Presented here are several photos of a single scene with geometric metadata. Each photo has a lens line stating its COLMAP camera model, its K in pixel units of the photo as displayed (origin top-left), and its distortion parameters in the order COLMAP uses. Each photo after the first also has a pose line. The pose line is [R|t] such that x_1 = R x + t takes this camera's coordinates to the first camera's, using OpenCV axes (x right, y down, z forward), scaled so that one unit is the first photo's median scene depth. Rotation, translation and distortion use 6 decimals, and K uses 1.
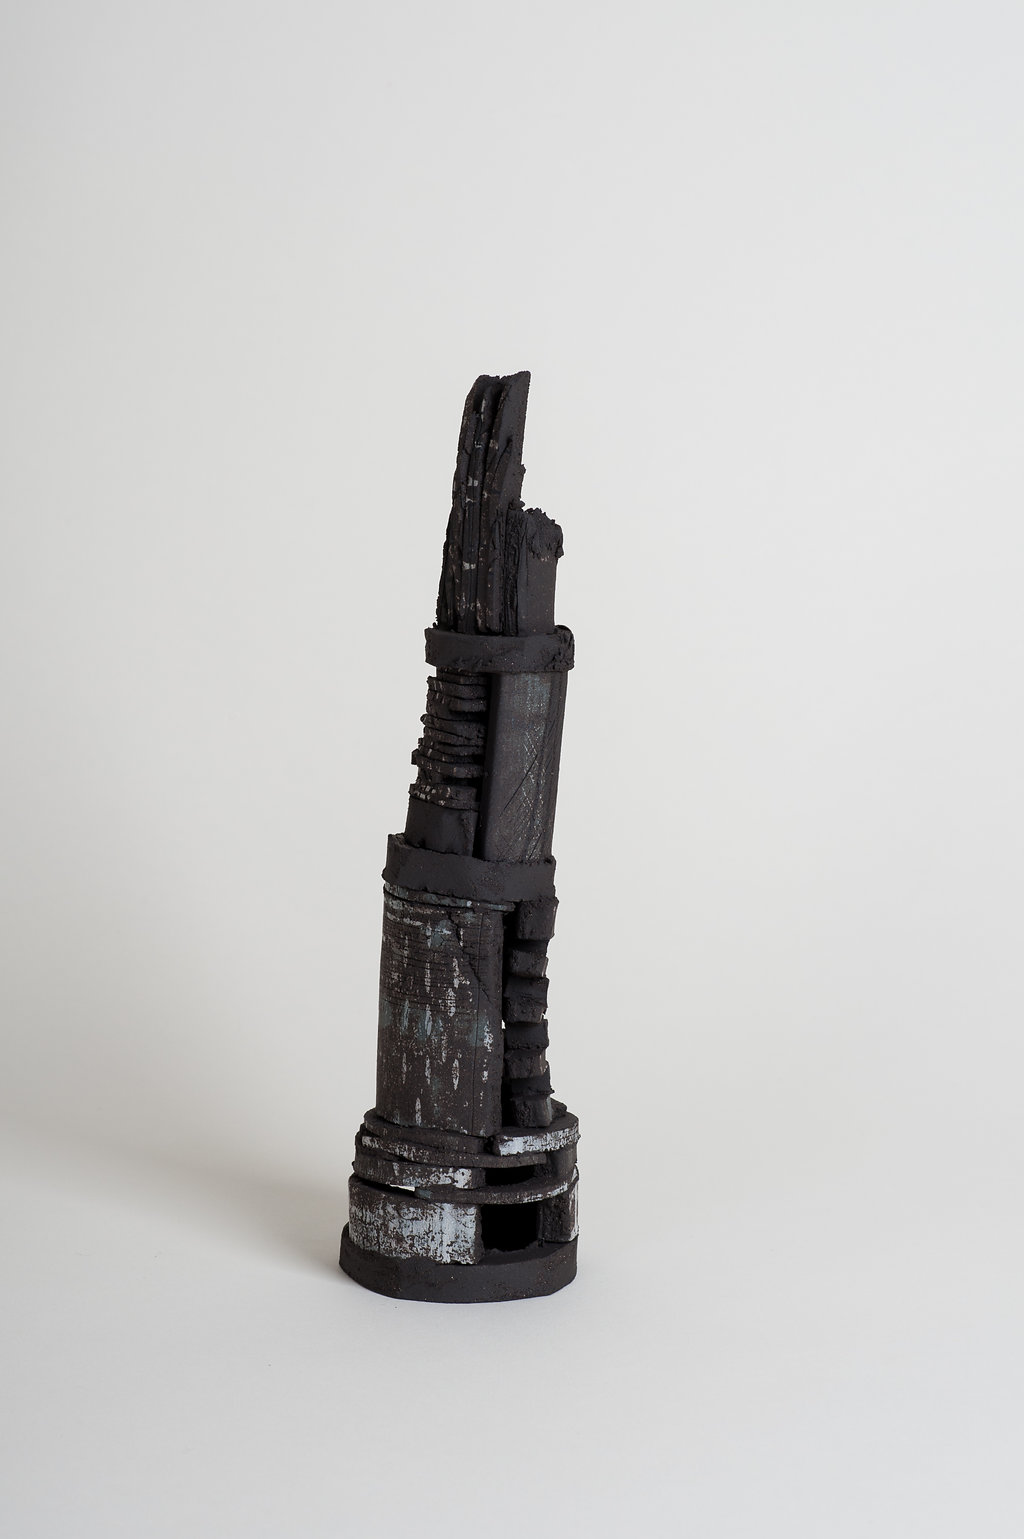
lens RADIAL K [[3874.1, 0, 512.0], [0, 3874.1, 770.0], [0, 0, 1]] dist [-0.063413, 0.000000]
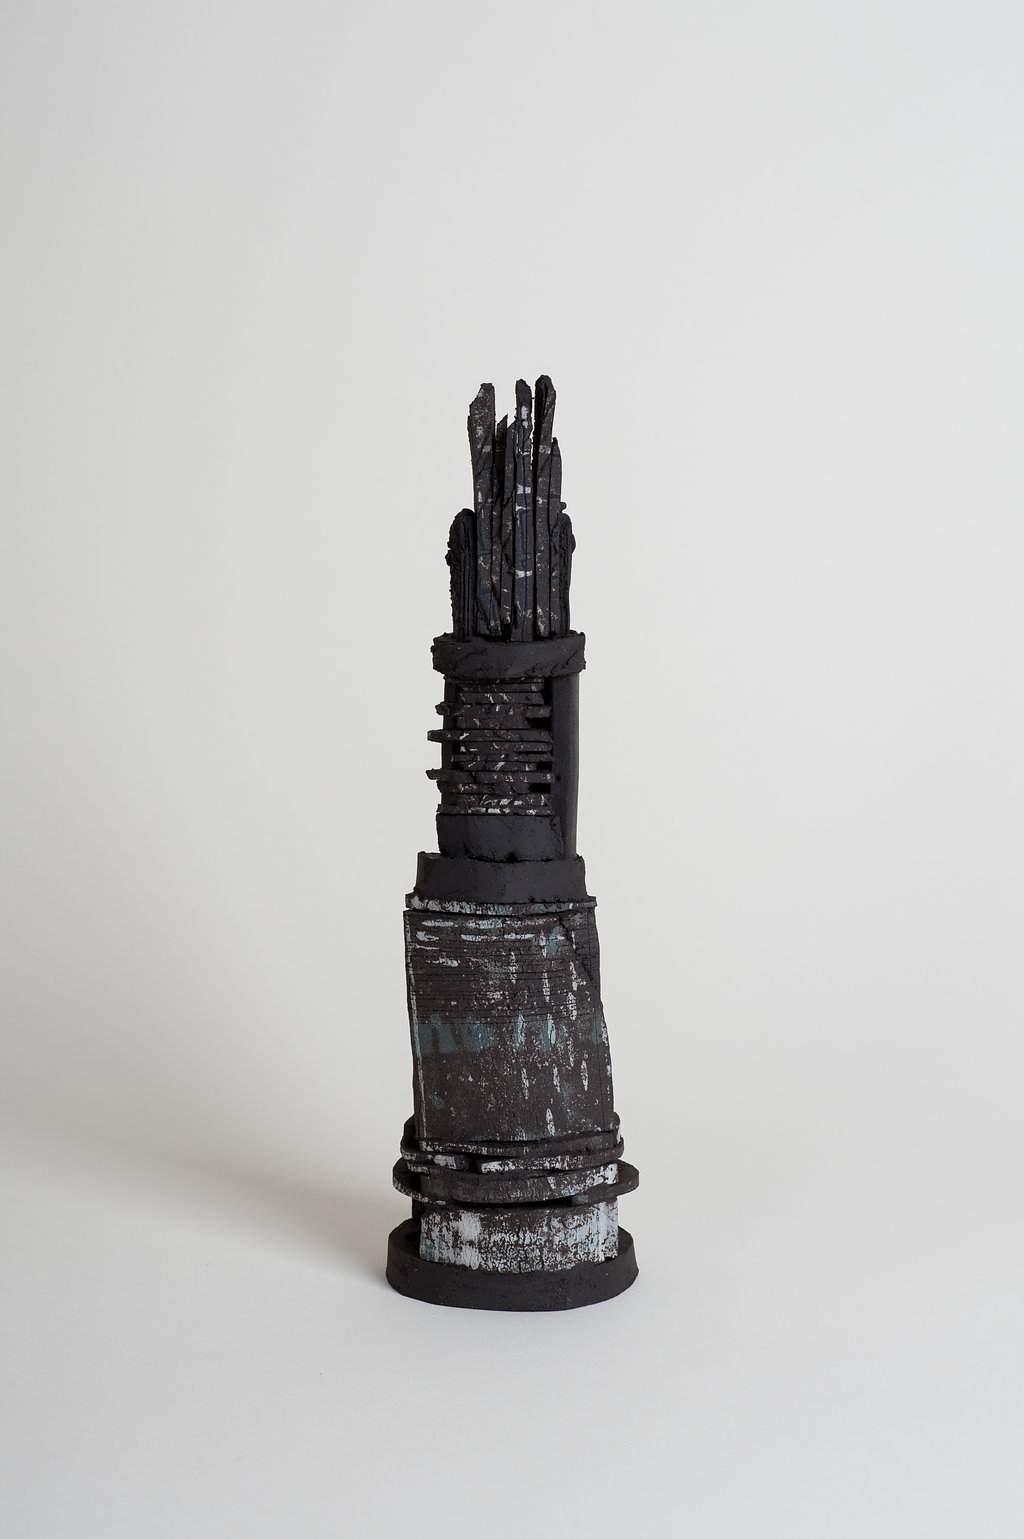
lens RADIAL K [[3874.1, 0, 510.8], [0, 3874.1, 770.4], [0, 0, 1]] dist [-0.063413, 0.000000]
pose [[0.576154, -0.140662, 0.805146, -0.823882], [0.134946, 0.987932, 0.076029, -0.078800], [-0.806124, 0.064847, 0.588183, 0.417476]]
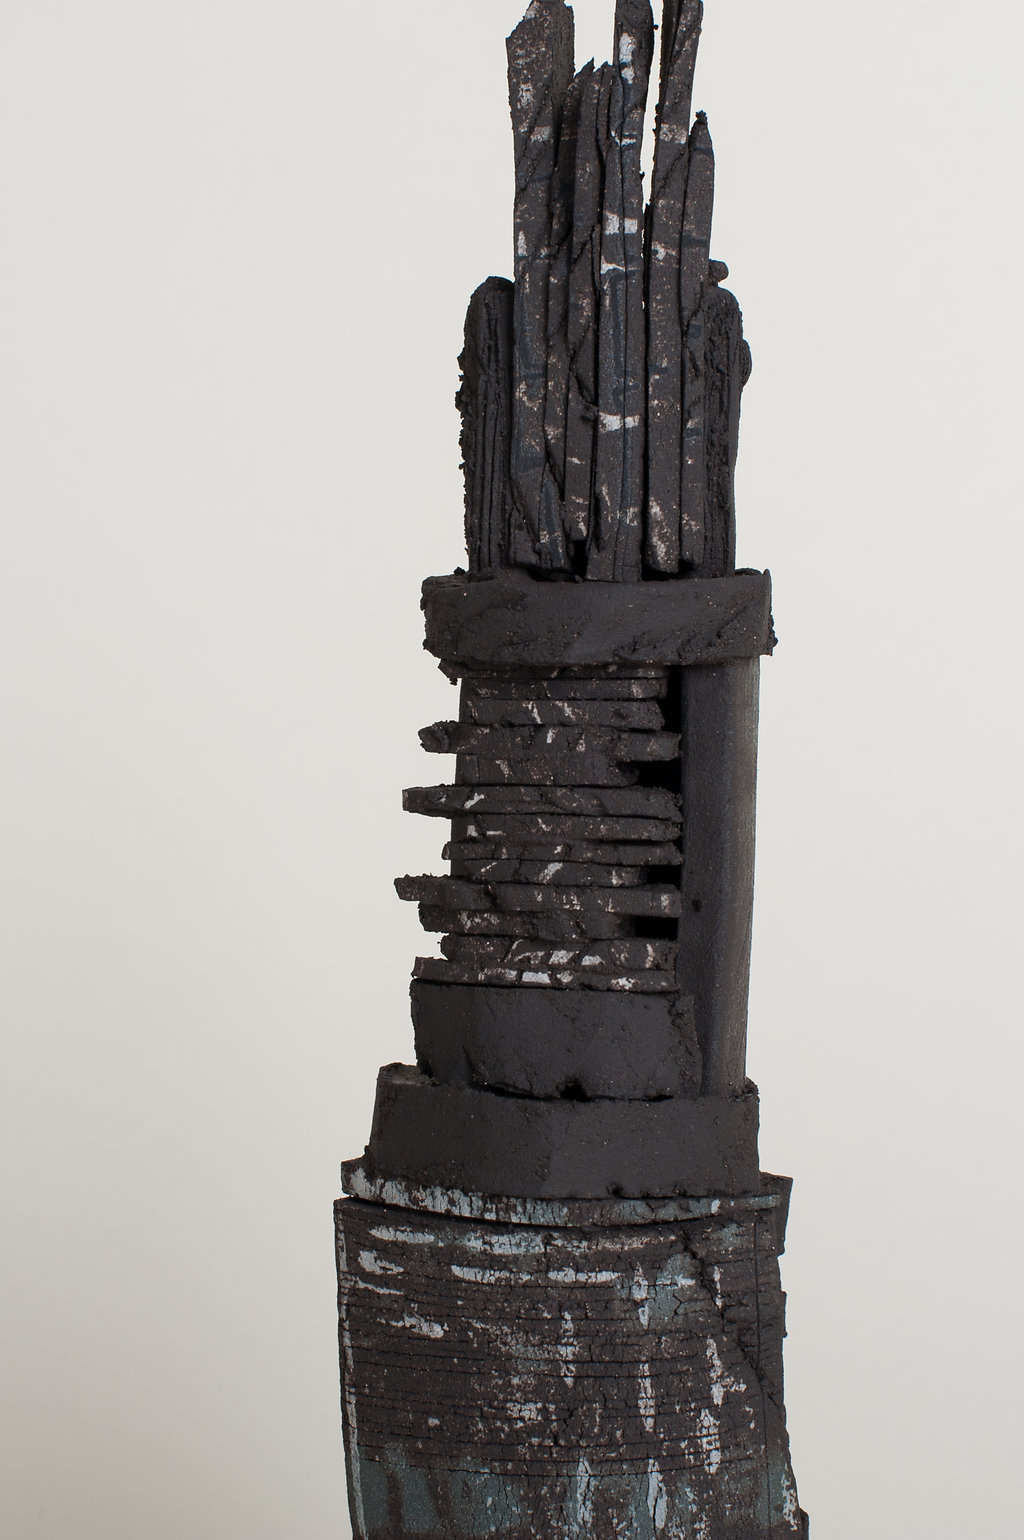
lens RADIAL K [[3446.6, 0, 512.3], [0, 3446.6, 769.0], [0, 0, 1]] dist [-0.228078, 0.000000]
pose [[0.692752, -0.093409, 0.715101, -0.292470], [0.117179, 0.992979, 0.016190, -0.022175], [-0.711592, 0.072579, 0.698834, 0.746173]]
